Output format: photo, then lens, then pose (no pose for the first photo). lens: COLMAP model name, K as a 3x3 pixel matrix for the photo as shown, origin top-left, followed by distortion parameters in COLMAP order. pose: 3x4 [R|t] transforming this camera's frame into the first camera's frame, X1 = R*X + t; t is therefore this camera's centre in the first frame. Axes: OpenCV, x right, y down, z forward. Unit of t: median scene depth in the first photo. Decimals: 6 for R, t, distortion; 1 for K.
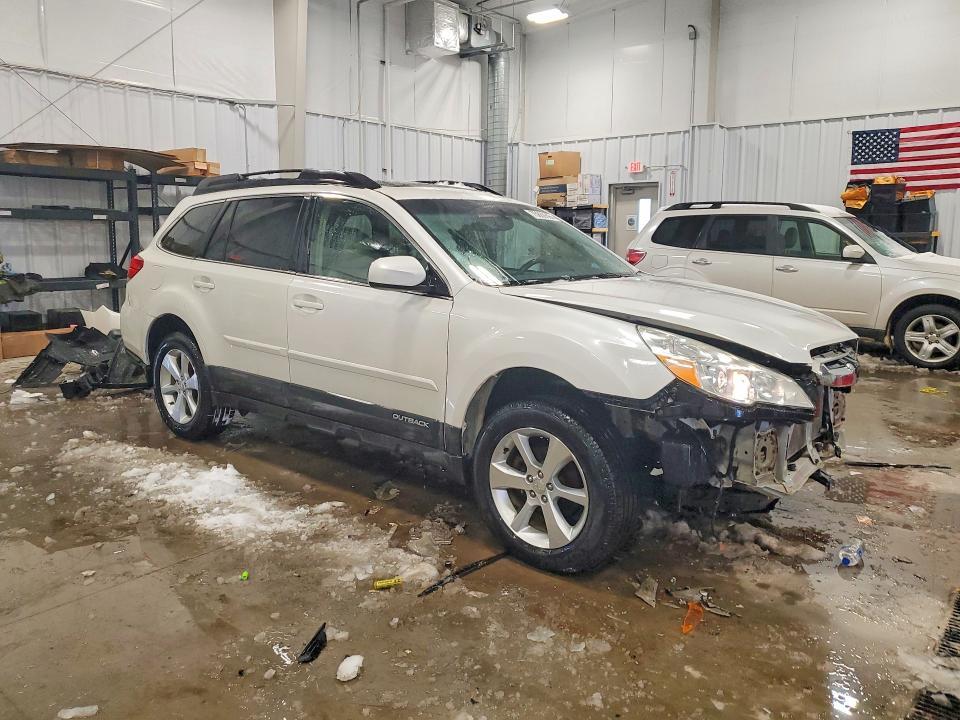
lens RADIAL K [[761.2, 0, 472.7], [0, 761.2, 356.7], [0, 0, 1]] dist [0.011806, 0.005332]
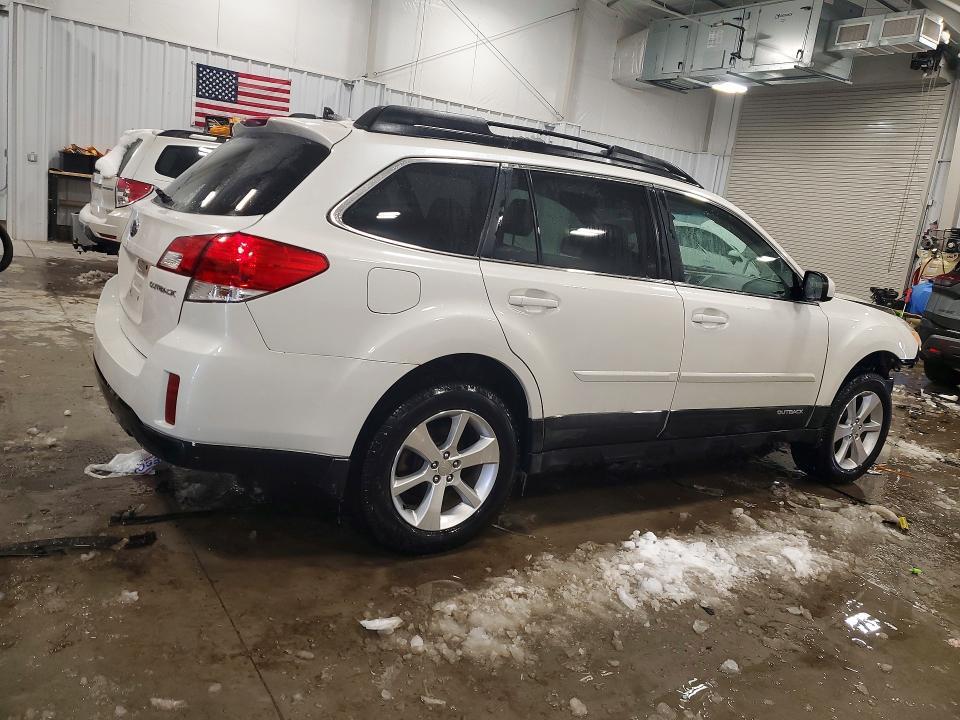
lens RADIAL K [[761.2, 0, 472.7], [0, 761.2, 356.7], [0, 0, 1]] dist [0.011806, 0.005332]
pose [[0.278624, -0.164141, 0.946270, -0.429054], [0.031484, 0.986318, 0.161817, -0.066647], [-0.959884, -0.015293, 0.279979, 0.374809]]
